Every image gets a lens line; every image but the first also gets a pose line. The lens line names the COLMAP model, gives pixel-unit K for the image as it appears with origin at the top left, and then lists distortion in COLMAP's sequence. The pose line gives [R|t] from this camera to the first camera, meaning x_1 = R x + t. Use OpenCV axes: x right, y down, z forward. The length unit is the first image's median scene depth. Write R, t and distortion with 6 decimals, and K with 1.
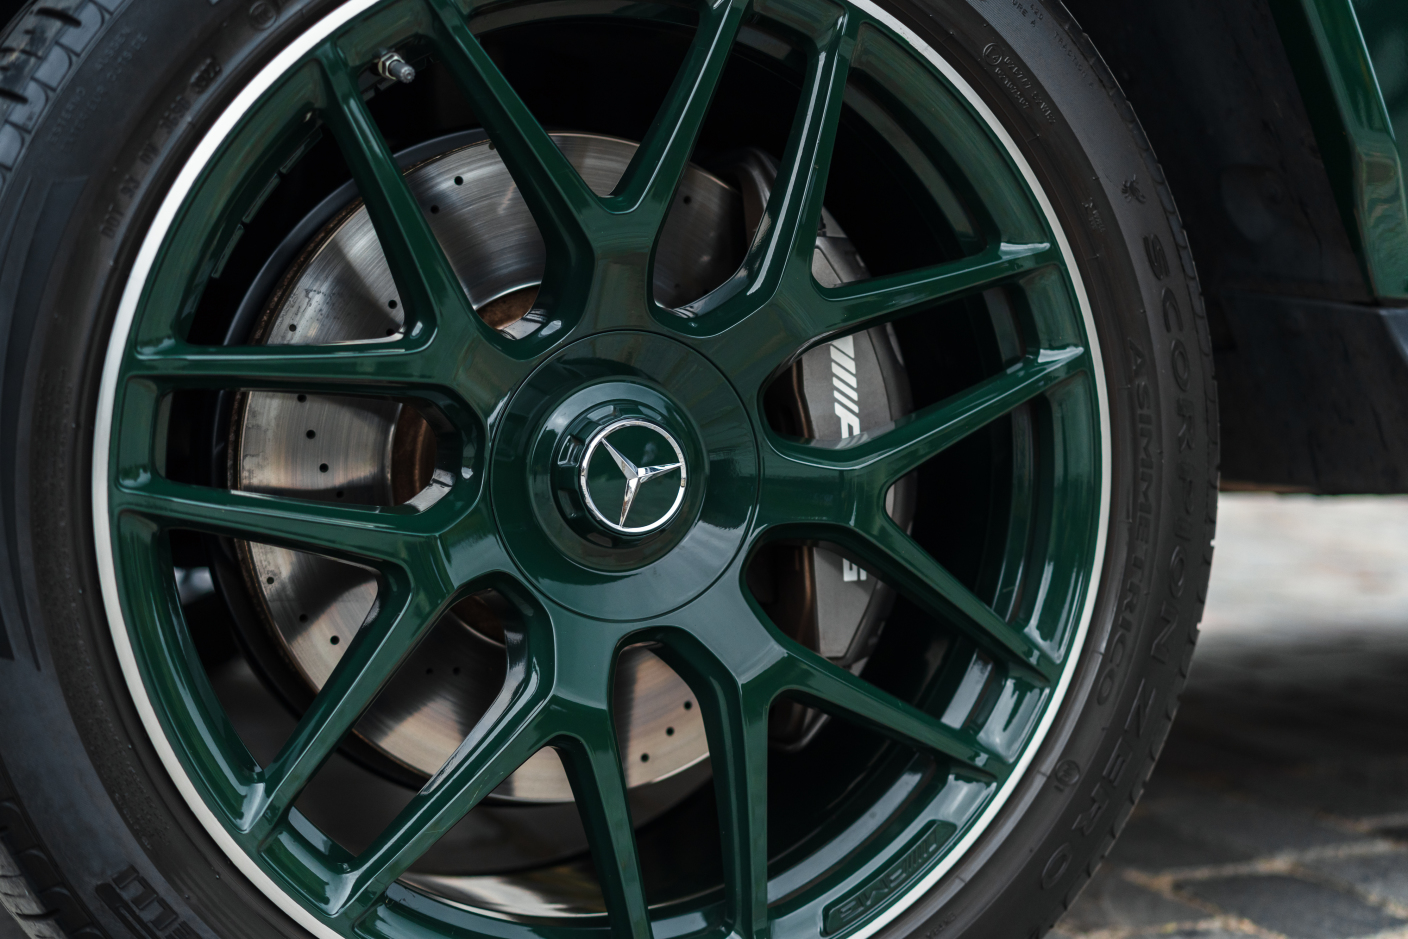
lens RADIAL K [[2197.4, 0, 704.0], [0, 2197.4, 469.5], [0, 0, 1]] dist [-0.001695, -0.042737]
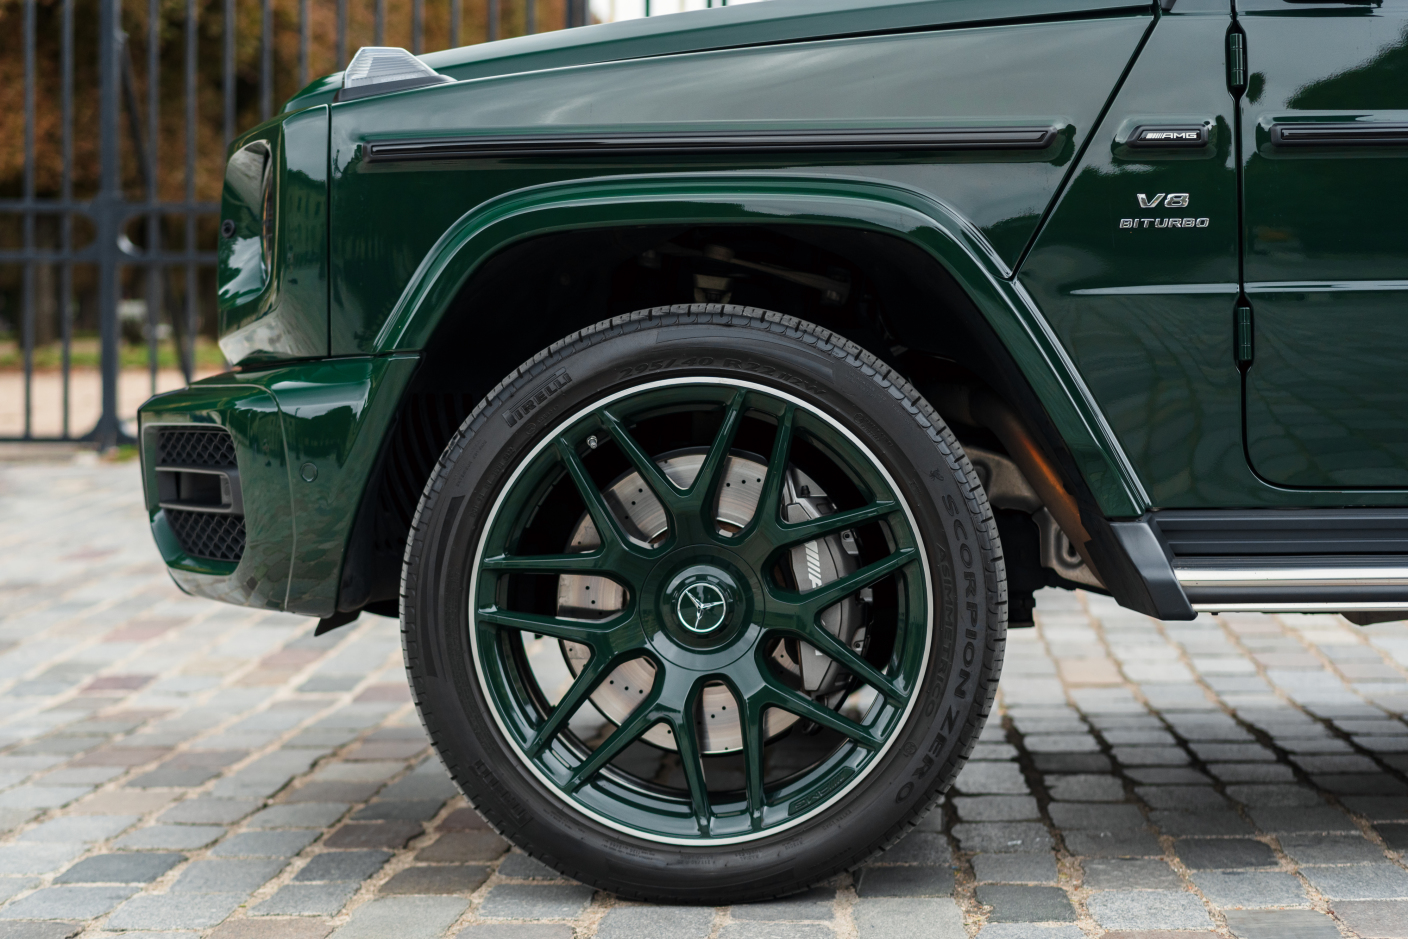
lens RADIAL K [[2197.4, 0, 704.0], [0, 2197.4, 469.5], [0, 0, 1]] dist [-0.001695, -0.042737]
pose [[0.932095, -0.019918, -0.361665, 0.776215], [0.000226, 0.998519, -0.054409, -0.015172], [0.362213, 0.050633, 0.930719, -1.110836]]
